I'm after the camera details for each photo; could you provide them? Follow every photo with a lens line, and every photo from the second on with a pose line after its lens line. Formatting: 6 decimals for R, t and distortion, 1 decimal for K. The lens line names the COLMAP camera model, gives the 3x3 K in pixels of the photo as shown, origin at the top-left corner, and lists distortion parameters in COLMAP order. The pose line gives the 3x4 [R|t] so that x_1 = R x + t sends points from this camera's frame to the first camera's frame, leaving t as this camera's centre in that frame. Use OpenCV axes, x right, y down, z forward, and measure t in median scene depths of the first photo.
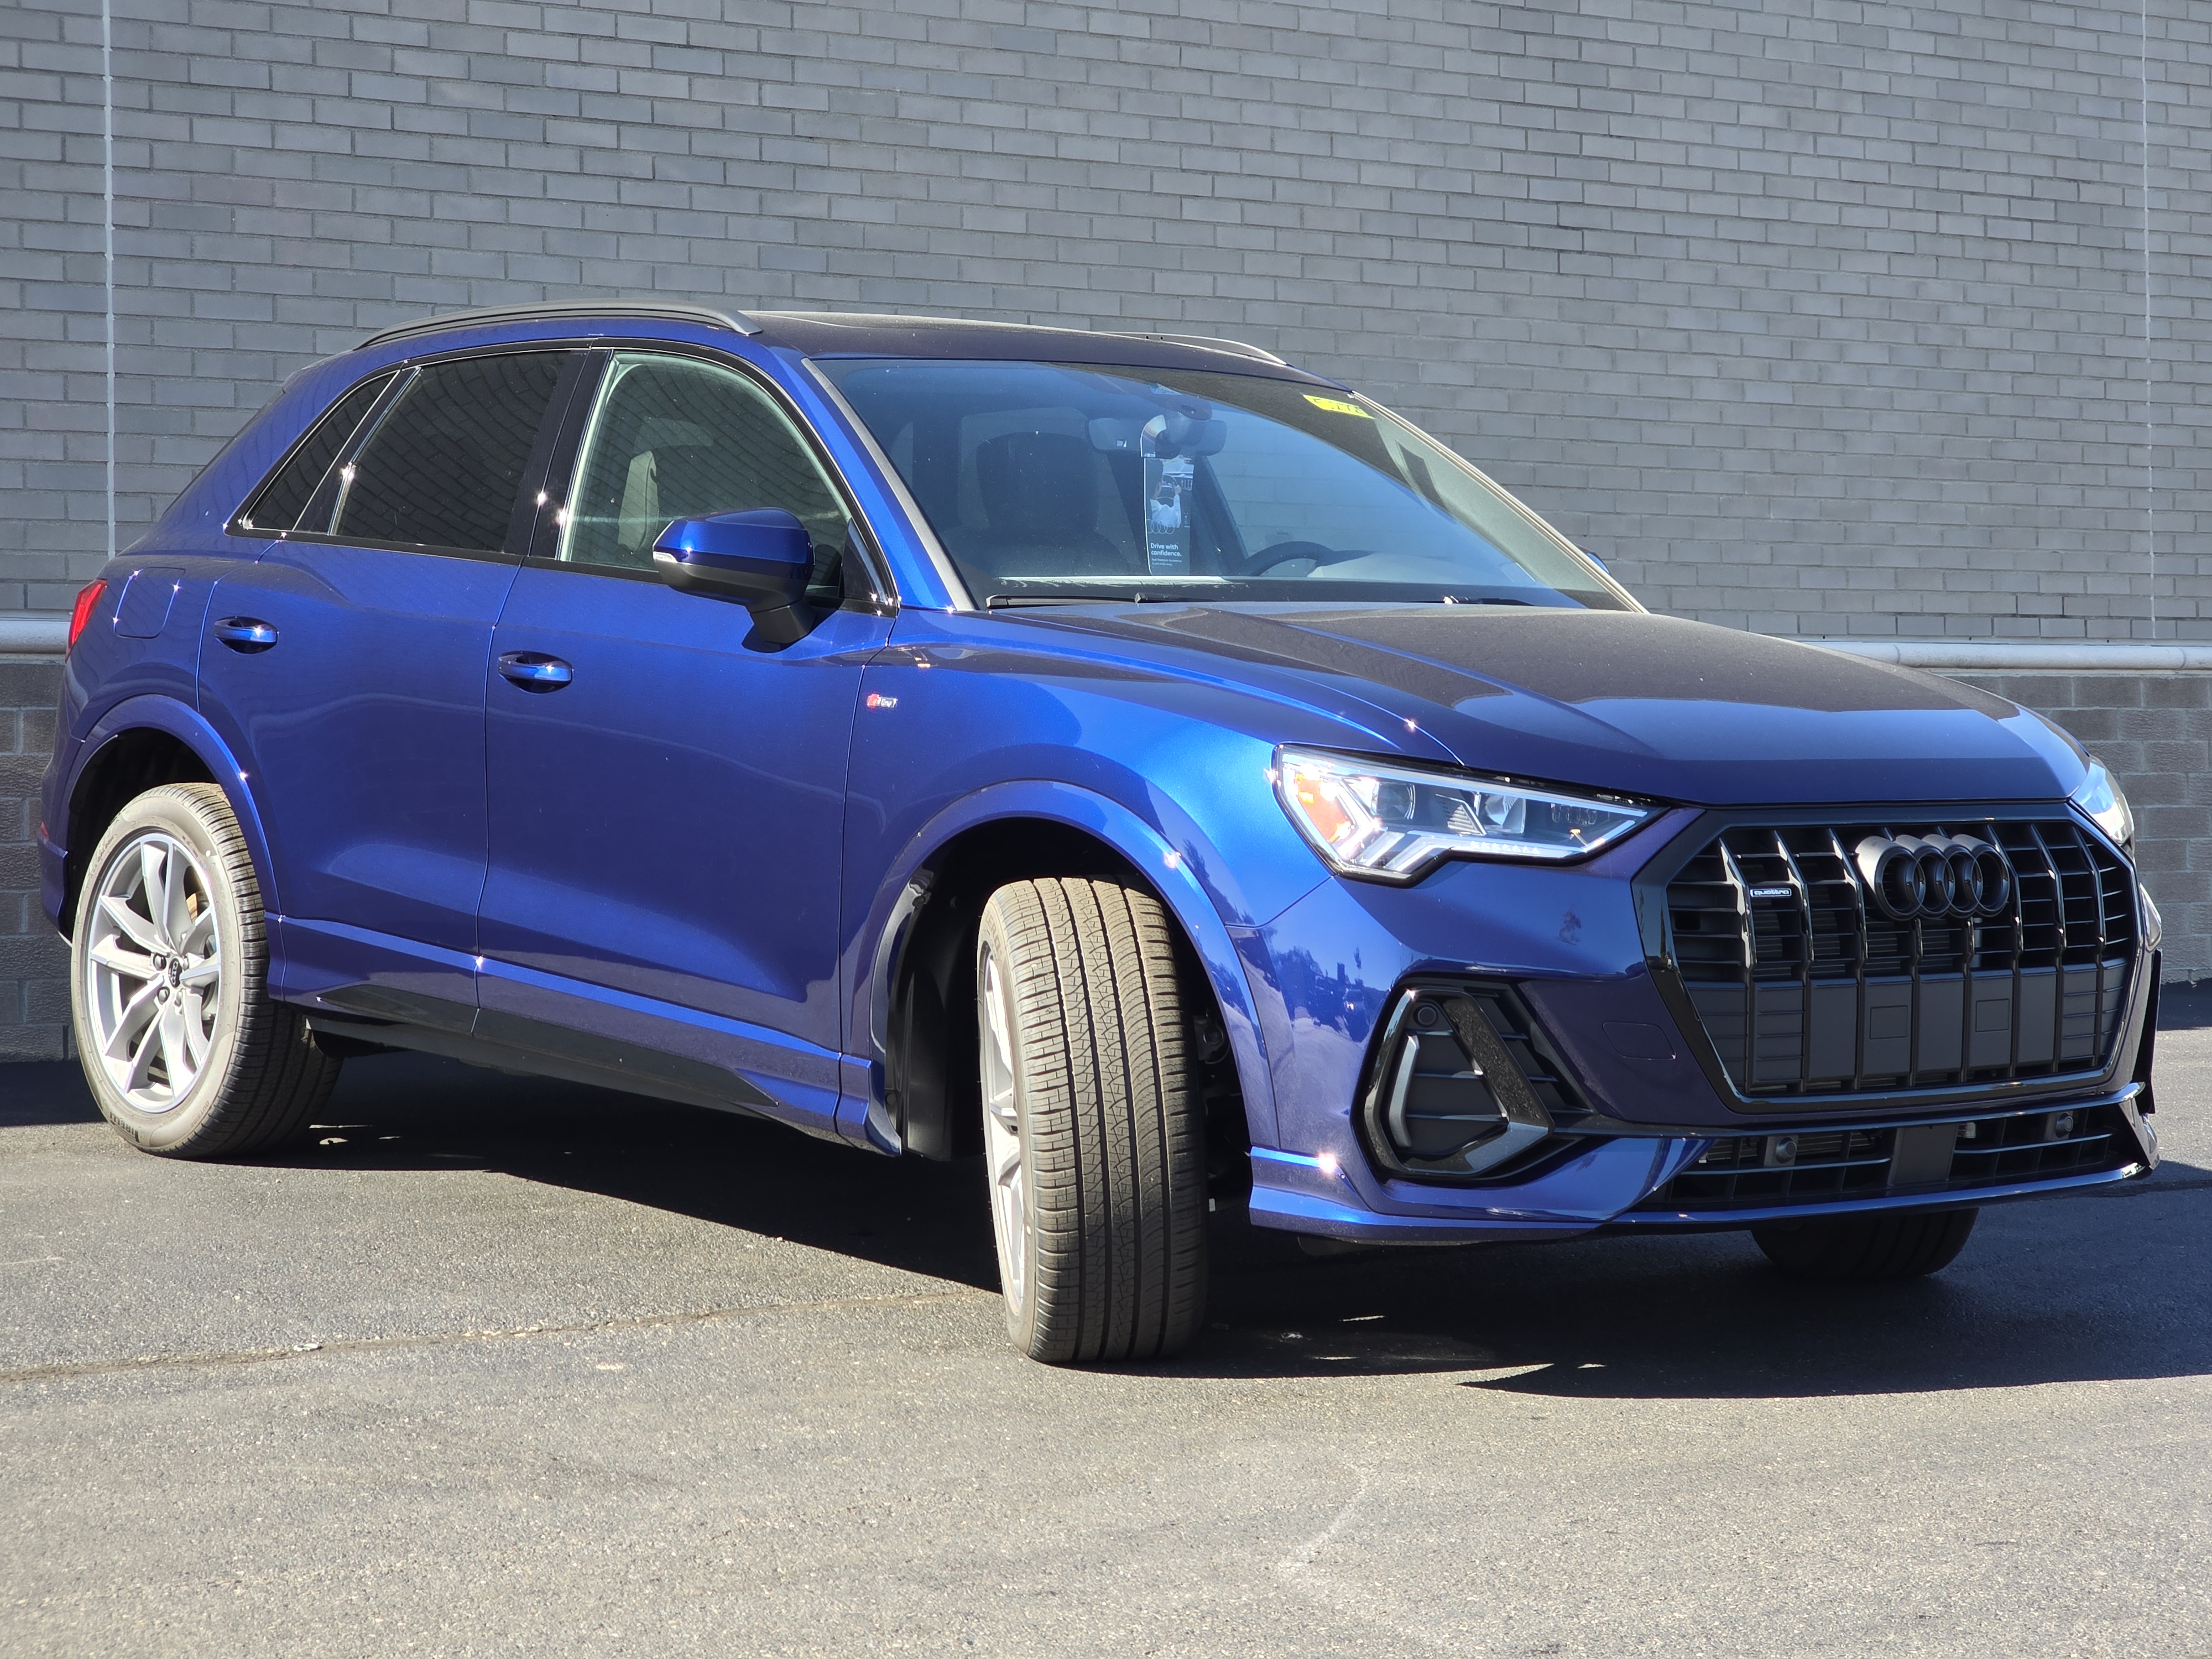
lens RADIAL K [[4354.1, 0, 1106.7], [0, 4354.1, 721.9], [0, 0, 1]] dist [-0.010710, 0.361826]
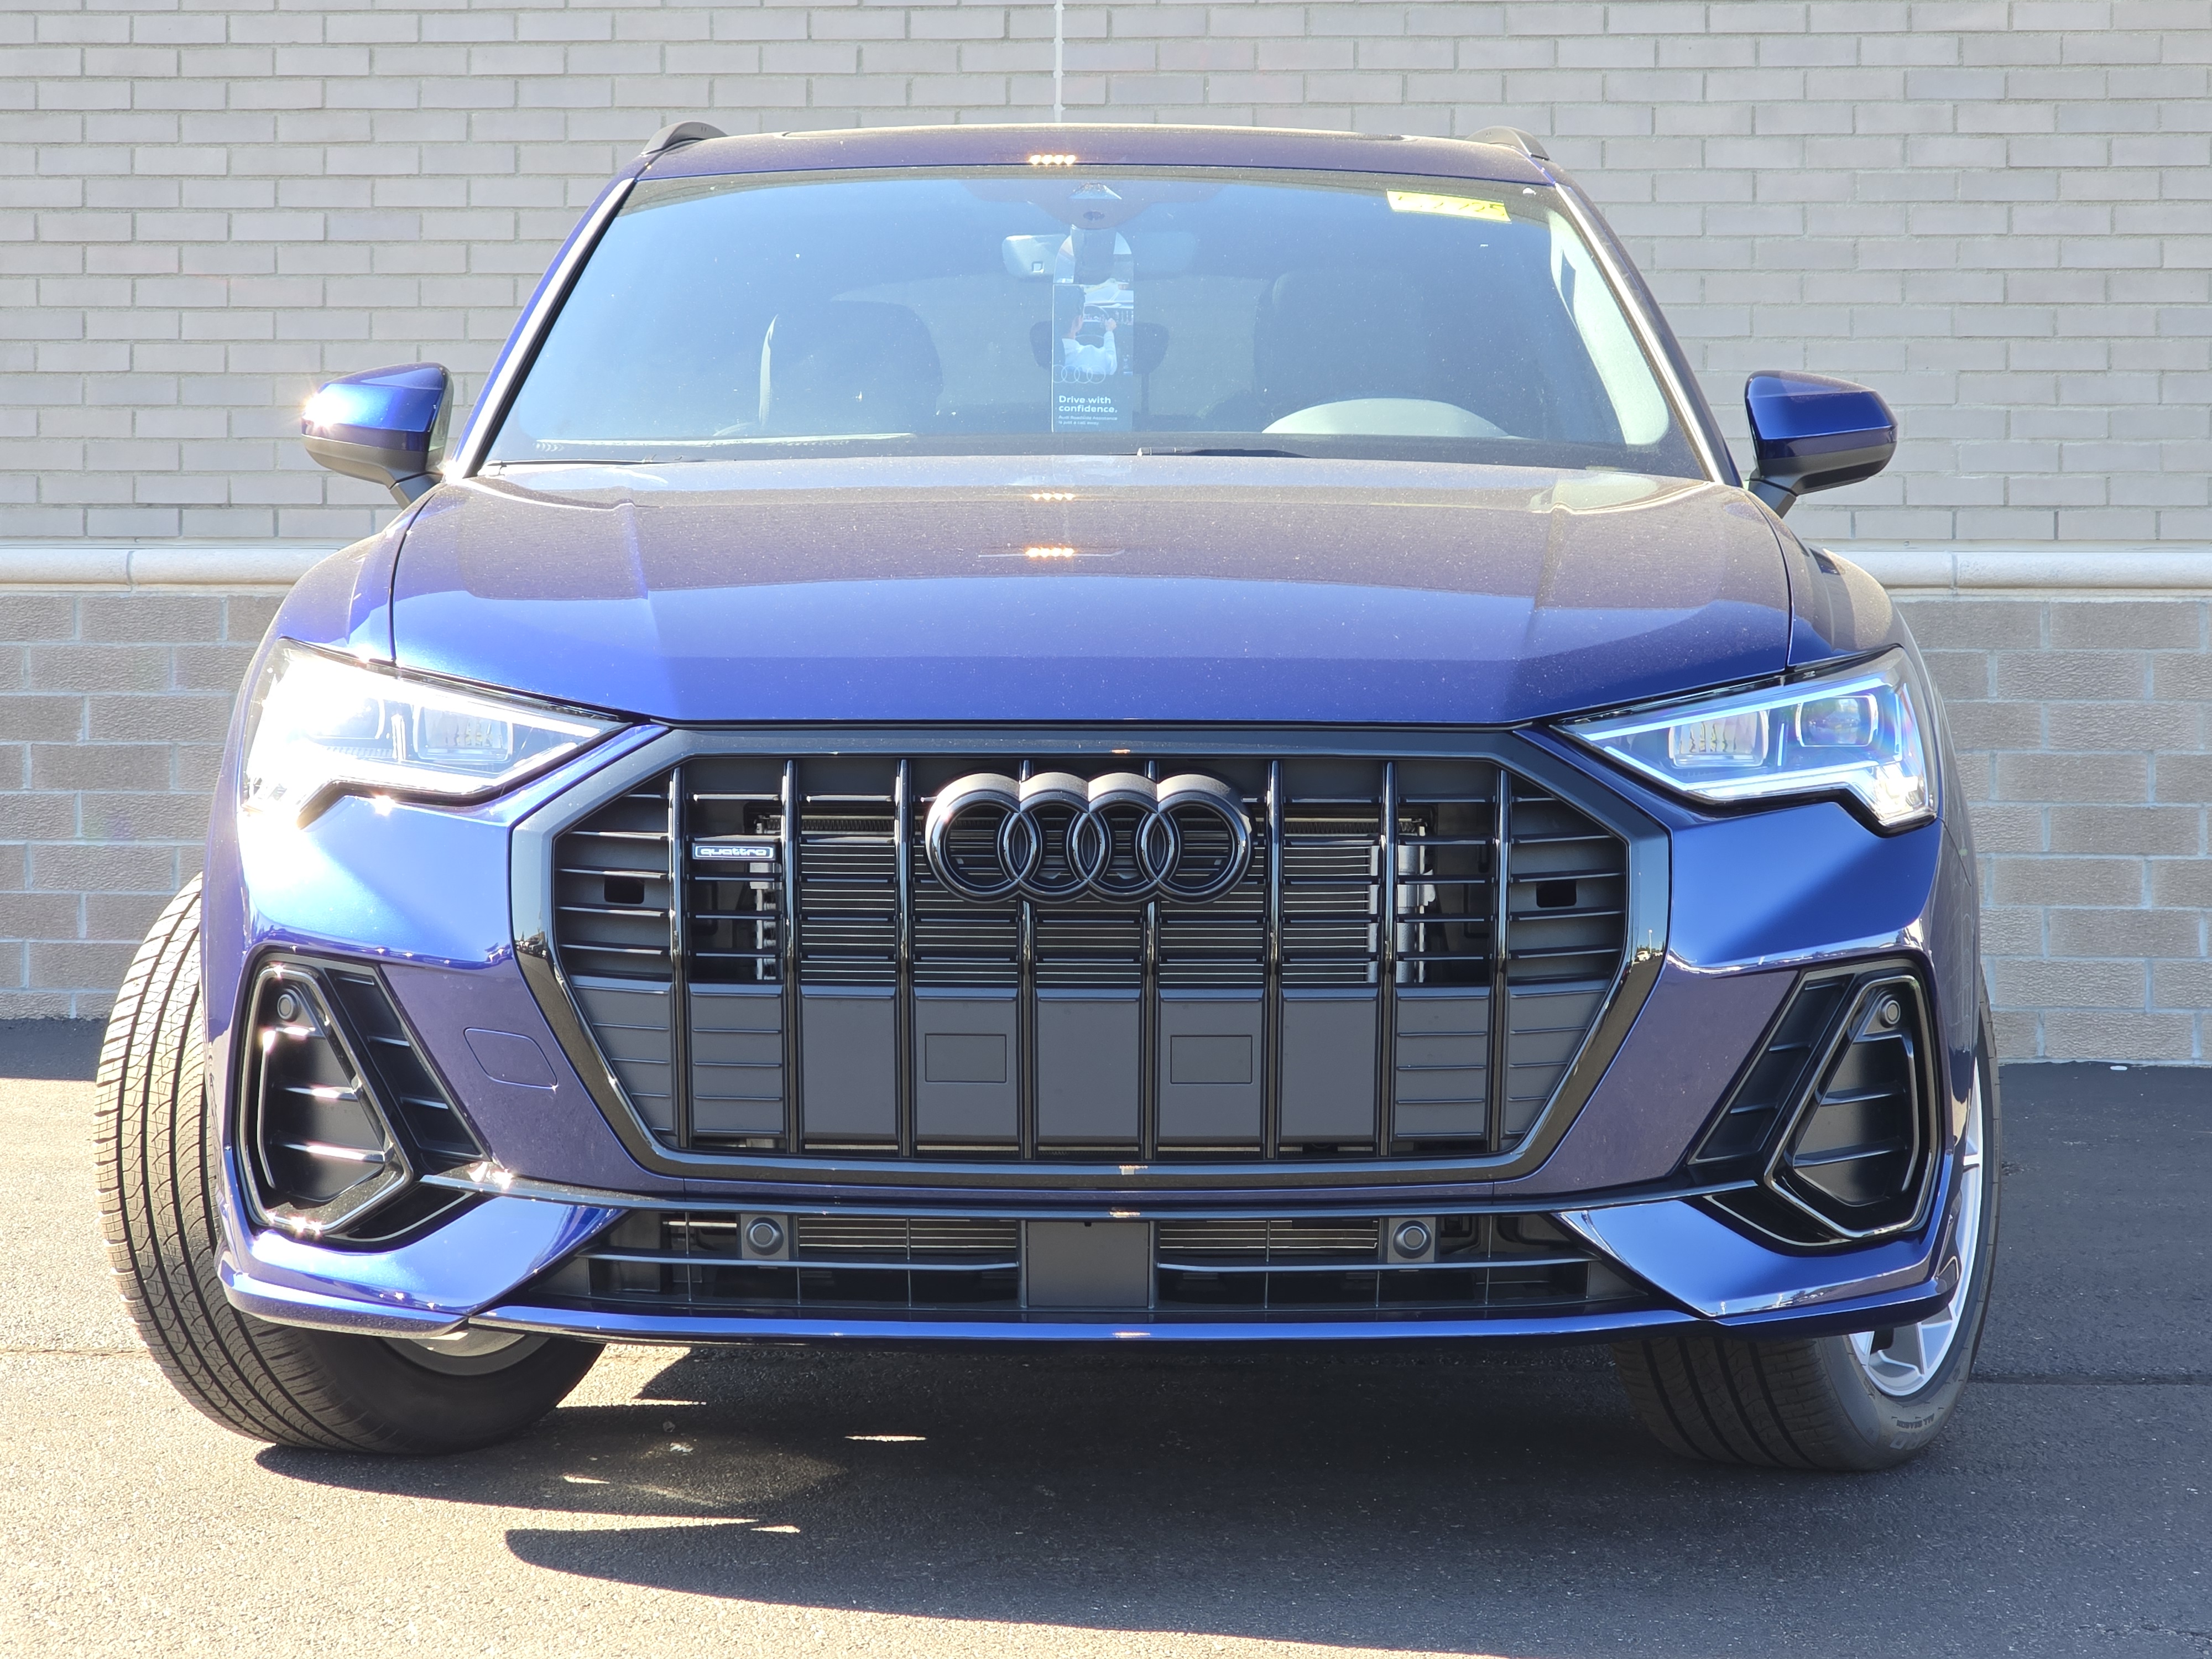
lens RADIAL K [[4584.9, 0, 1245.5], [0, 4584.9, 803.6], [0, 0, 1]] dist [0.048563, -0.150614]
pose [[0.774792, 0.016942, -0.631989, 0.375245], [-0.006247, 0.999797, 0.019143, 0.009783], [0.632186, -0.010884, 0.774741, 0.281050]]
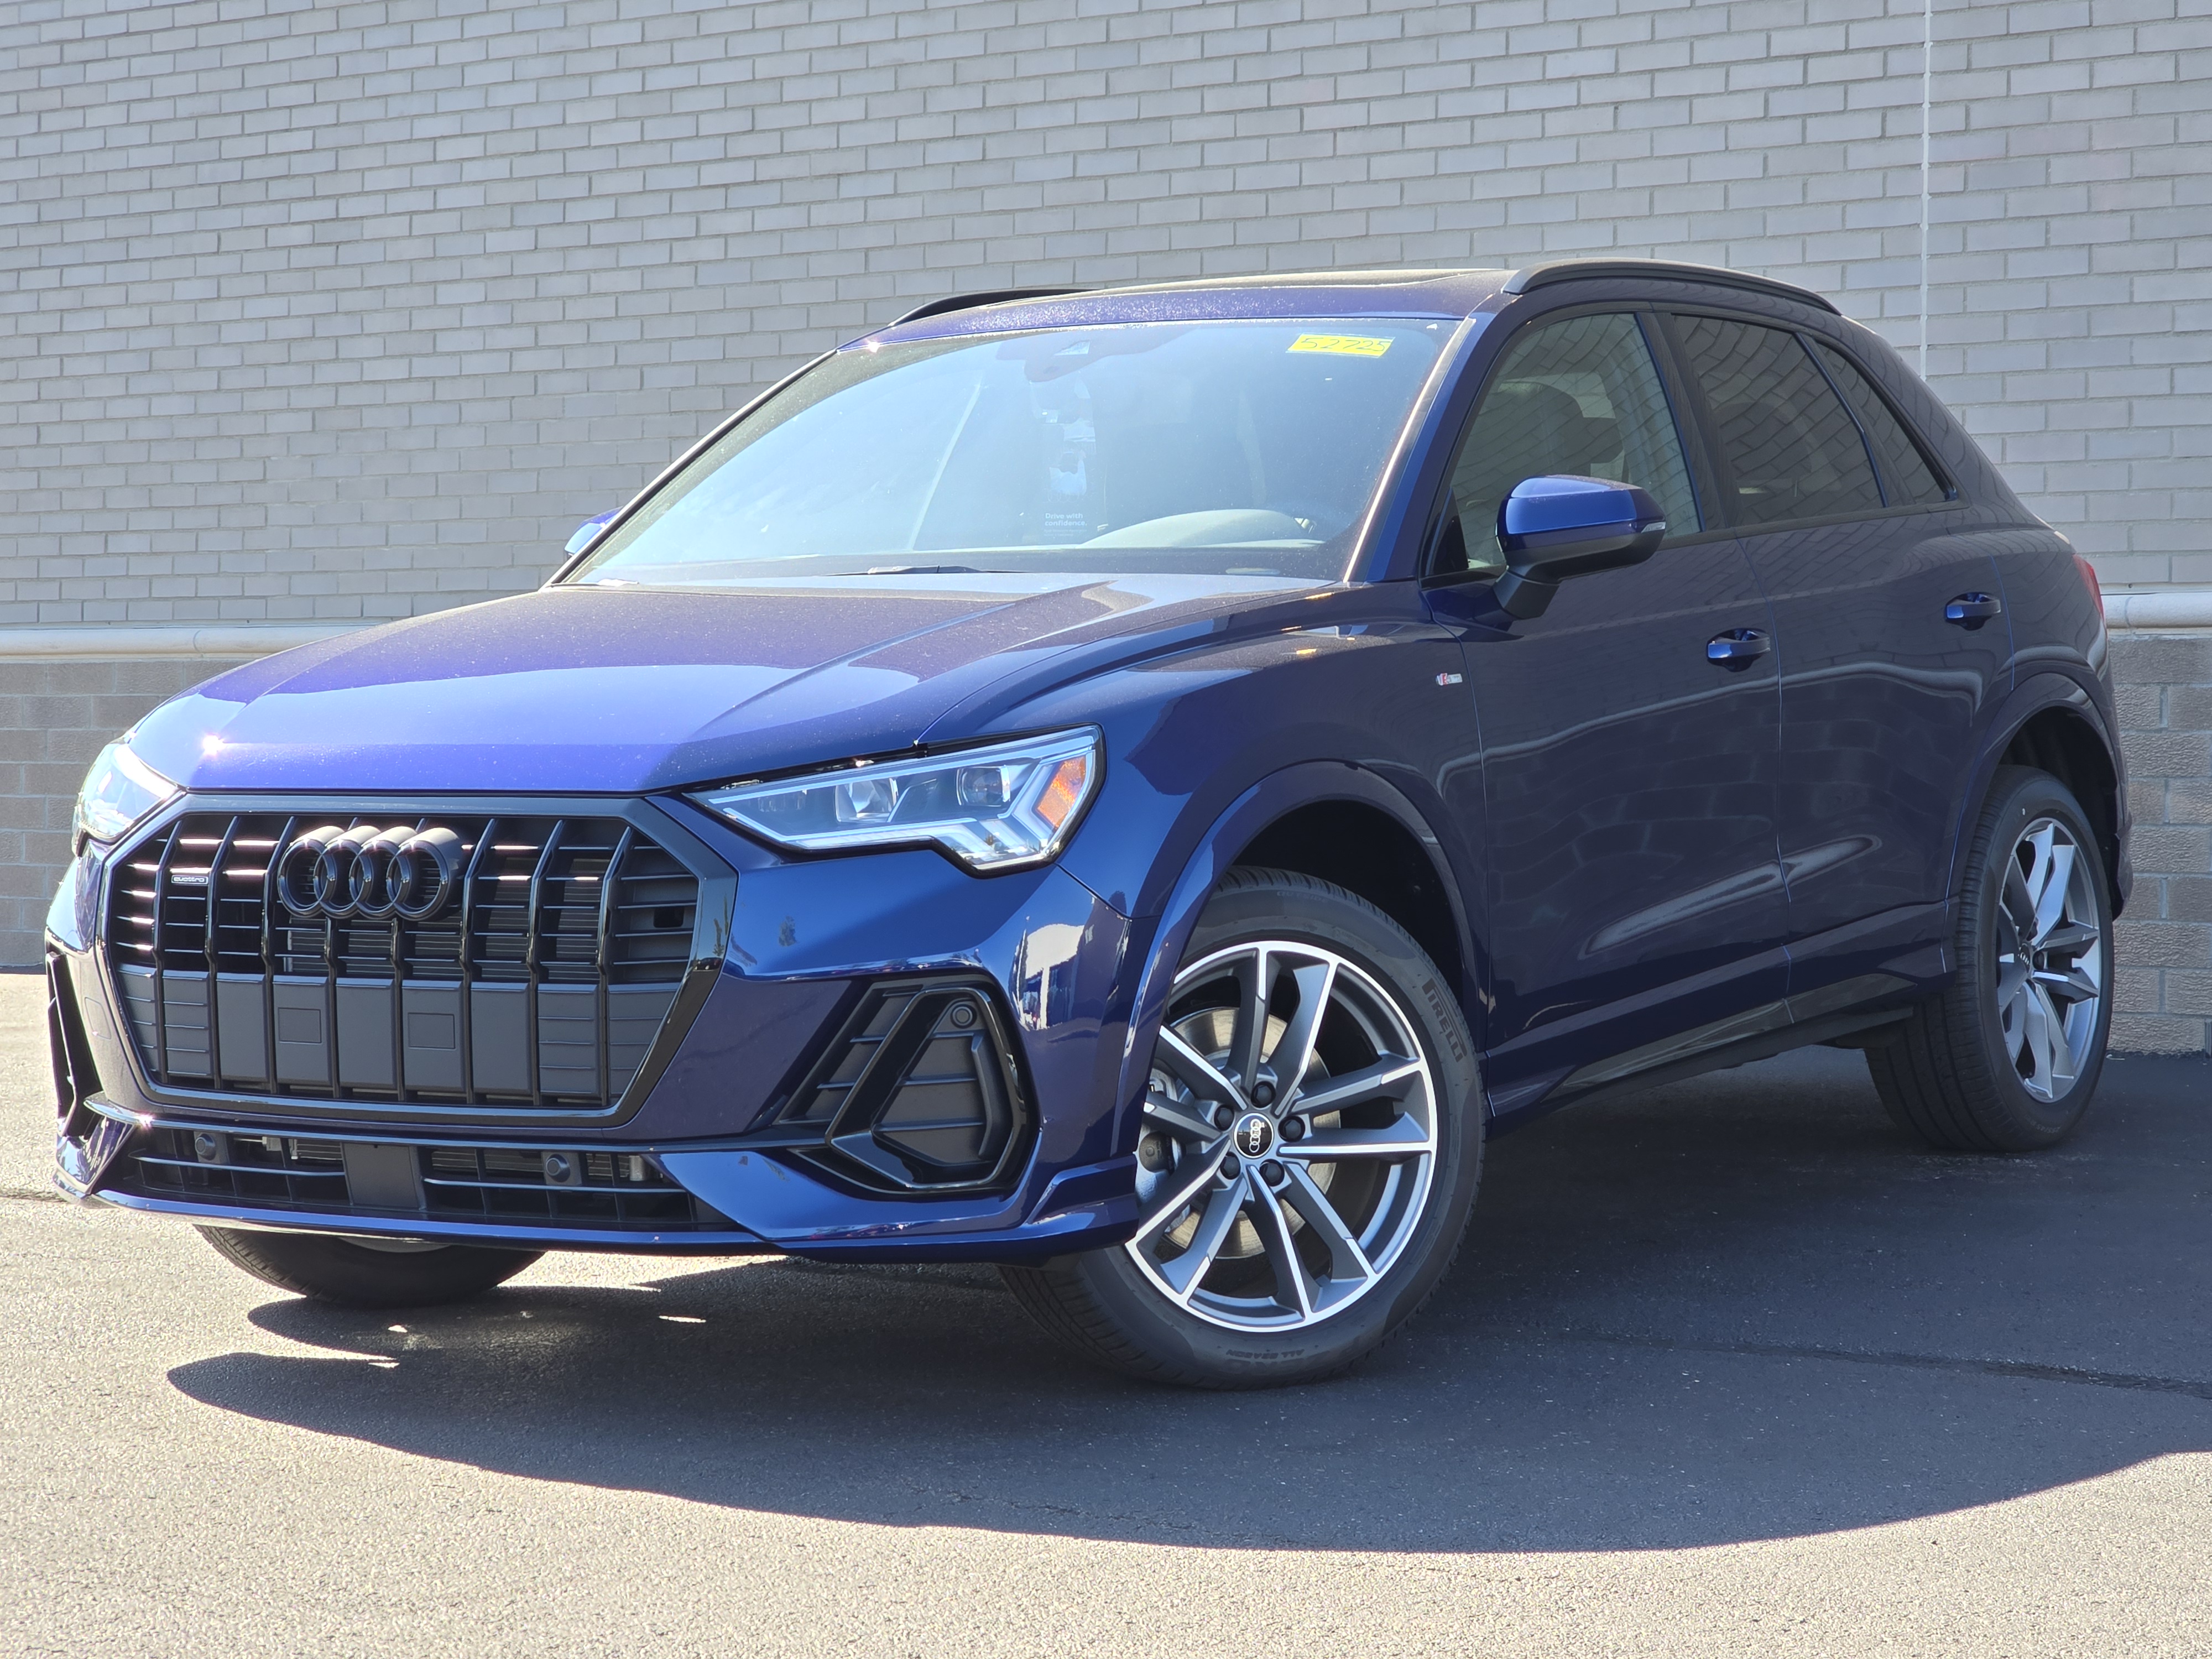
lens RADIAL K [[4584.9, 0, 1245.5], [0, 4584.9, 803.6], [0, 0, 1]] dist [0.048563, -0.150614]
pose [[0.332698, 0.020729, -0.942805, 0.663447], [0.000877, 0.999751, 0.022291, 0.000043], [0.943033, -0.008243, 0.332597, 0.483631]]
